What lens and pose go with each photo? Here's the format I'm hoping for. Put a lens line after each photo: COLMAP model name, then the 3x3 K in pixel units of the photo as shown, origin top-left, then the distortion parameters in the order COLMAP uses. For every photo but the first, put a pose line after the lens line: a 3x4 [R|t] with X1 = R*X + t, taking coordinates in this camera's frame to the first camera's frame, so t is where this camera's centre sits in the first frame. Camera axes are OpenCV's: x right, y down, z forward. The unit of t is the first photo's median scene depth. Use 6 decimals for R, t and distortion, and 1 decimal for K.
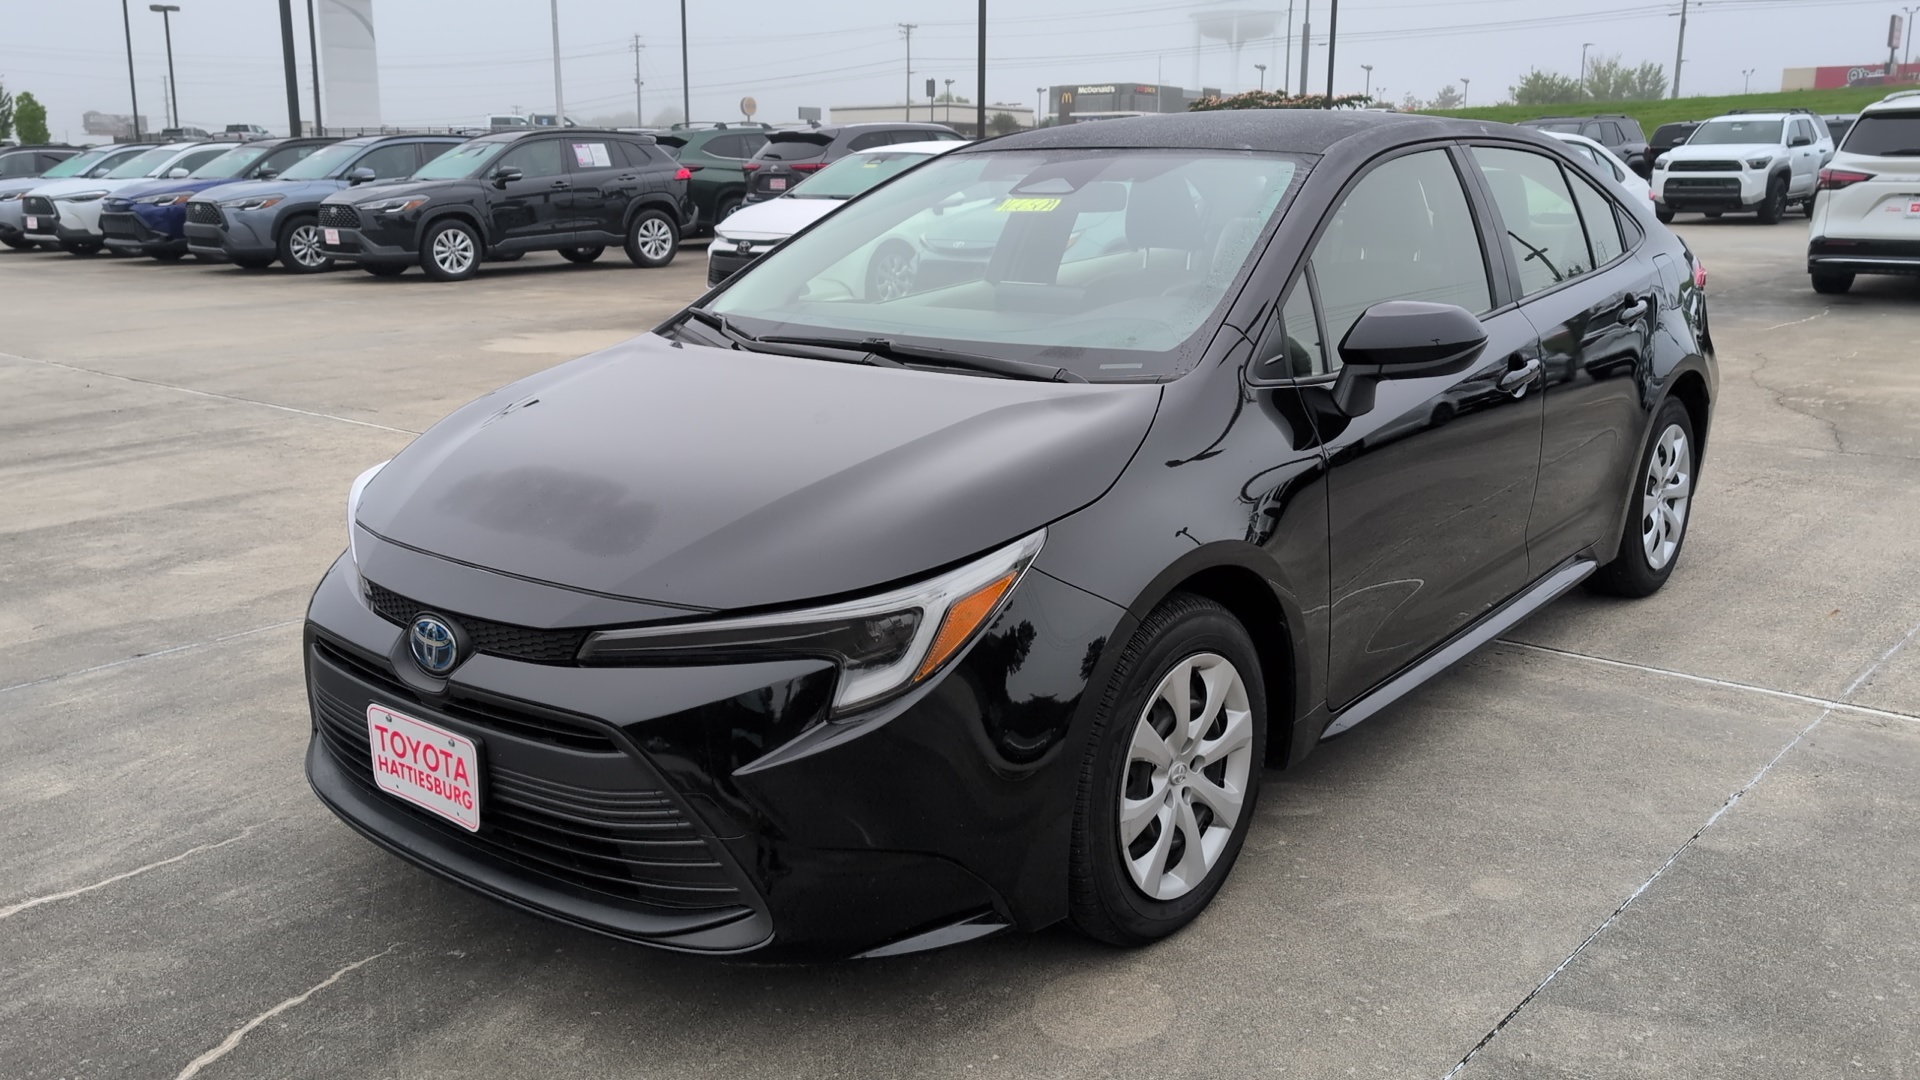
lens RADIAL K [[1637.5, 0, 912.8], [0, 1637.5, 545.1], [0, 0, 1]] dist [0.007836, 0.007381]
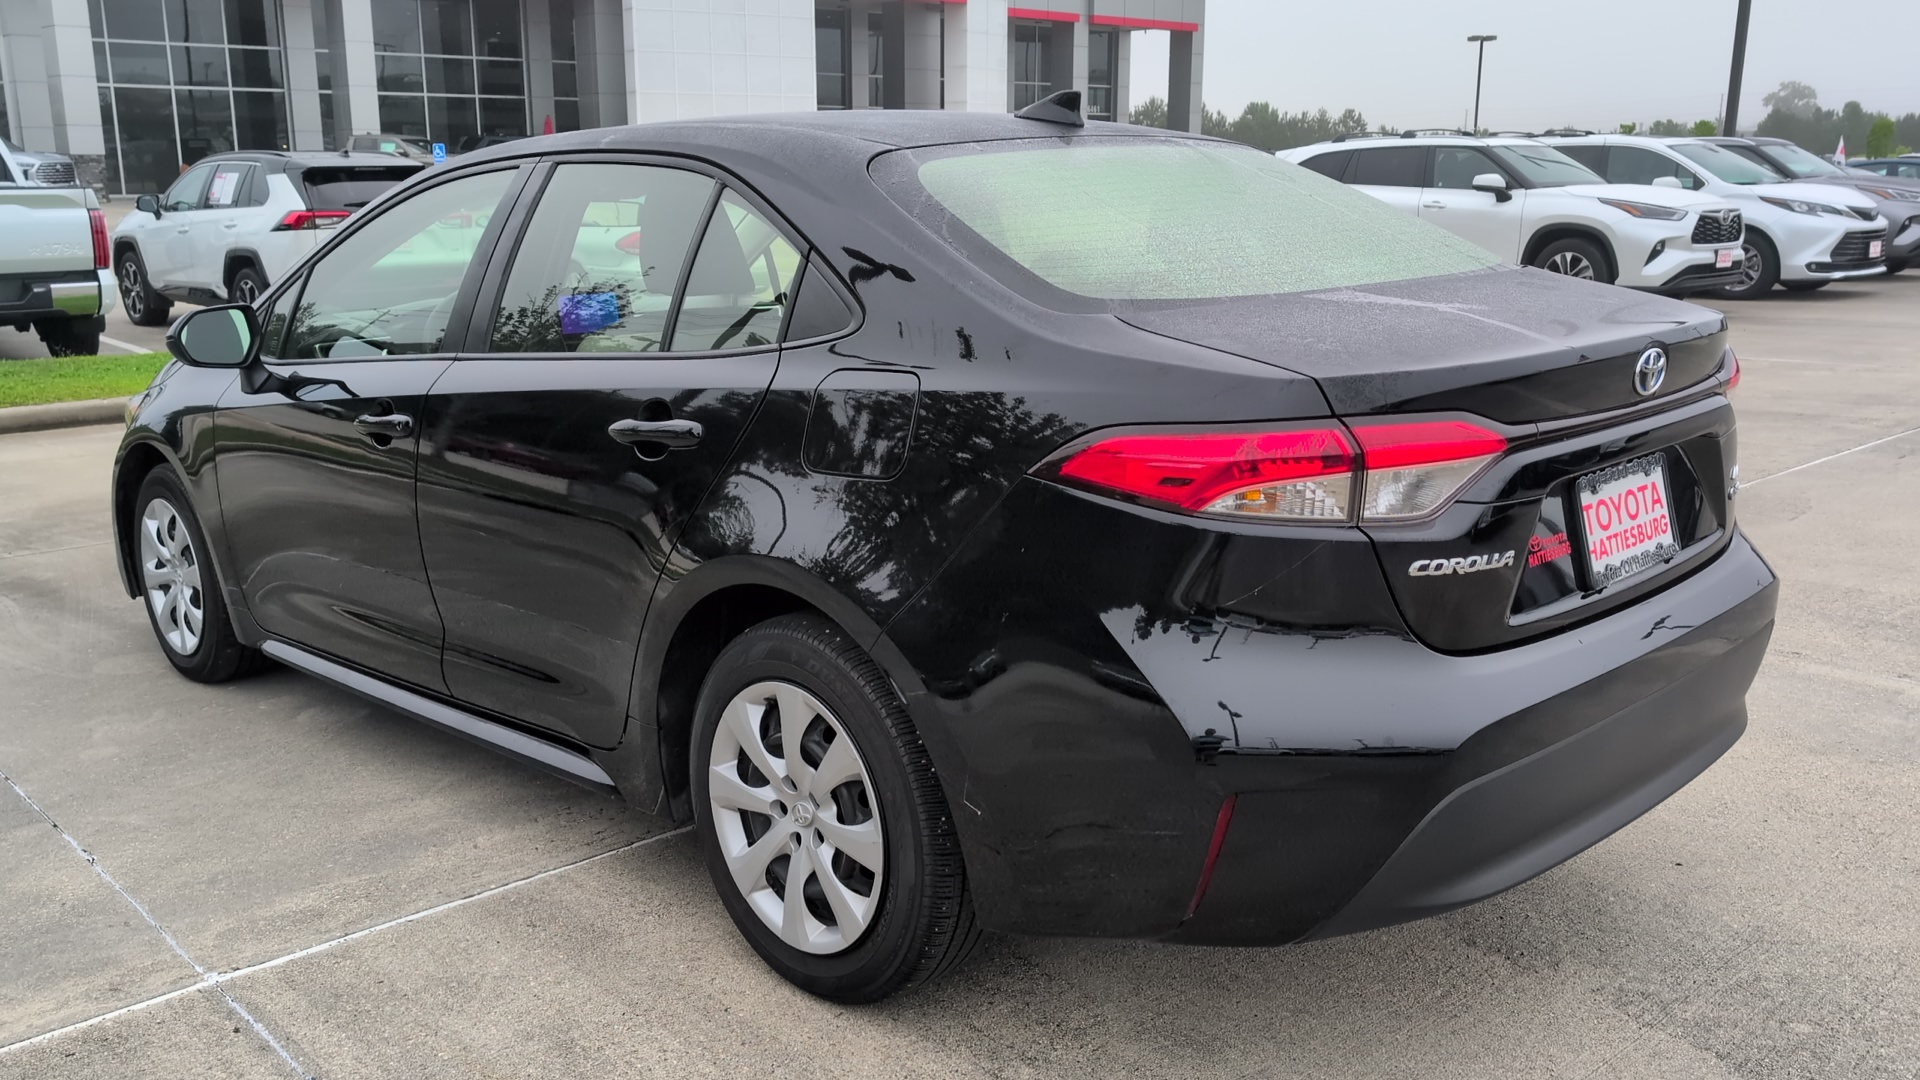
lens RADIAL K [[1580.6, 0, 934.1], [0, 1580.6, 539.2], [0, 0, 1]] dist [0.084137, -0.104468]
pose [[-0.103615, 0.225197, -0.968788, 1.099920], [-0.212584, 0.946509, 0.242754, -0.294022], [0.971634, 0.231102, -0.050199, 1.243110]]
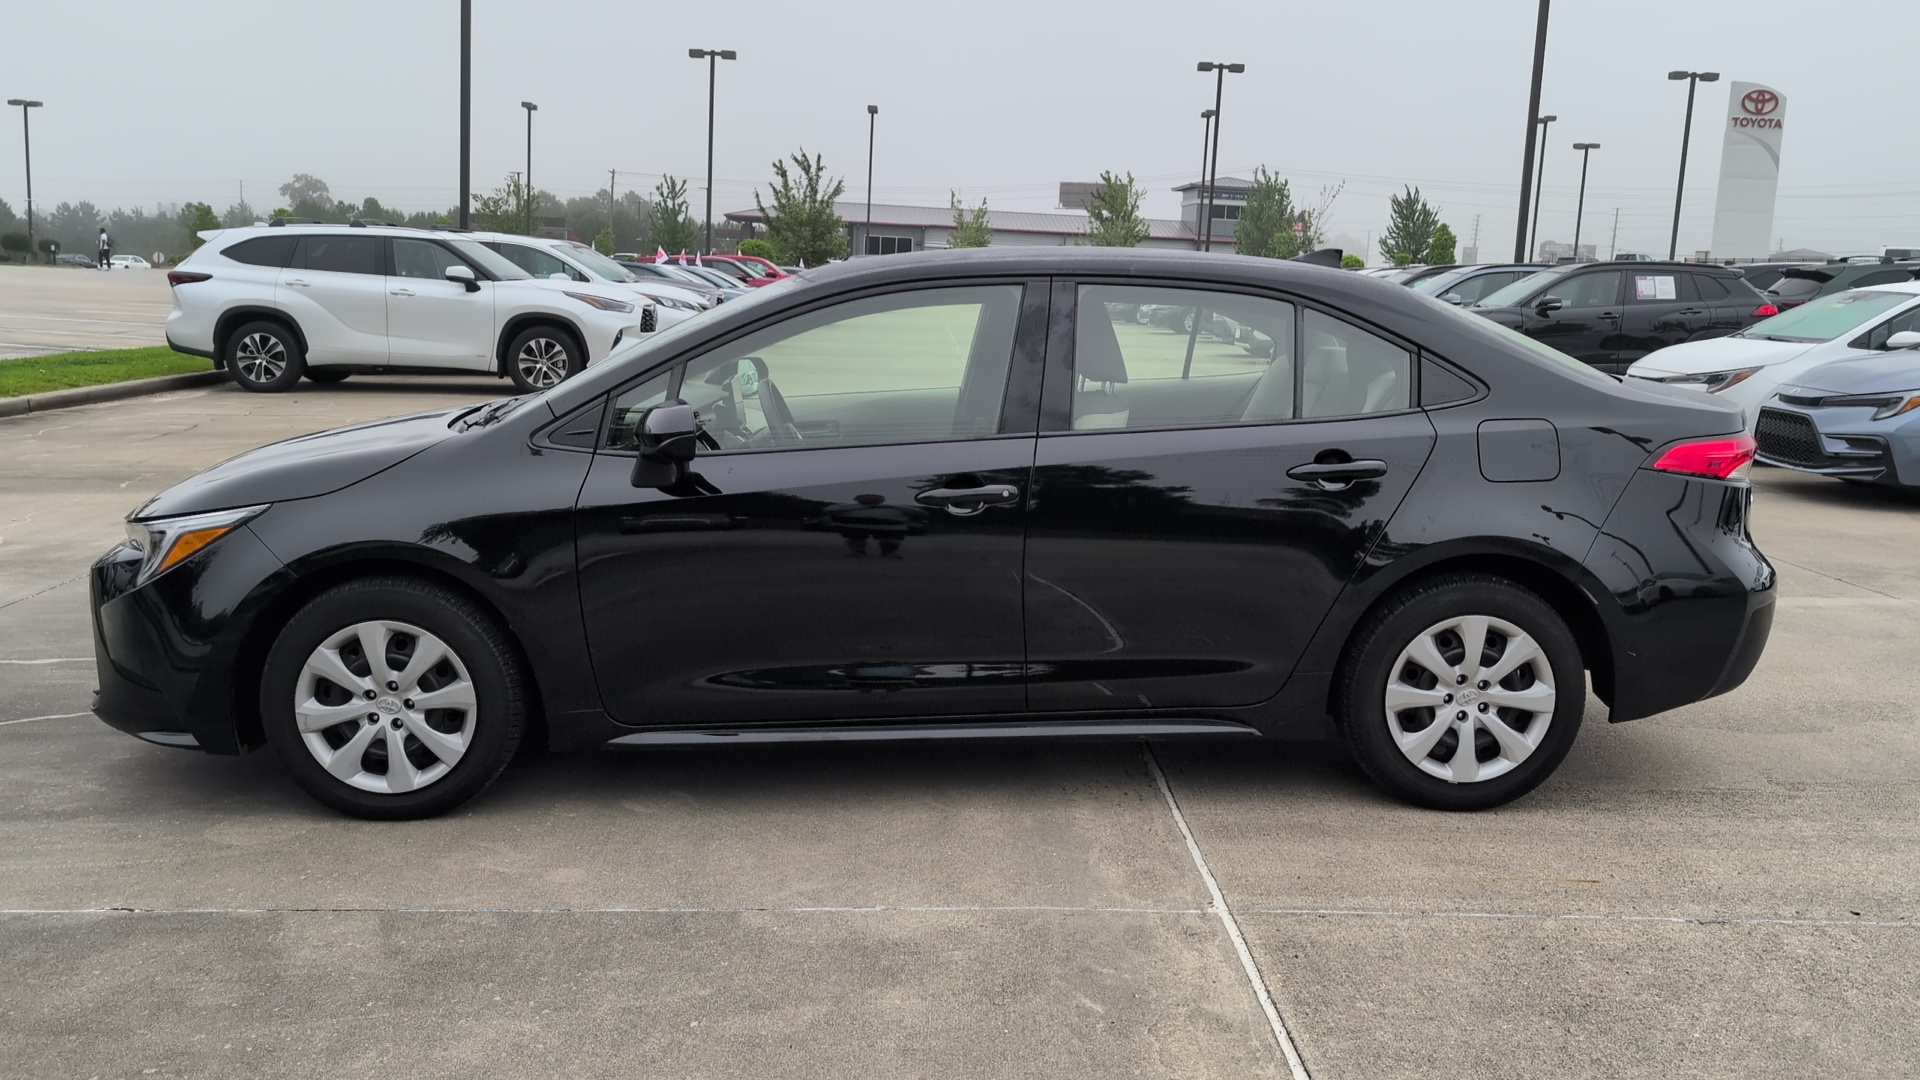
lens RADIAL K [[1580.6, 0, 934.1], [0, 1580.6, 539.2], [0, 0, 1]] dist [0.084137, -0.104468]
pose [[0.673557, 0.146514, -0.724469, 1.017409], [-0.199783, 0.979762, 0.012400, -0.077494], [0.711623, 0.136384, 0.689196, 0.259543]]
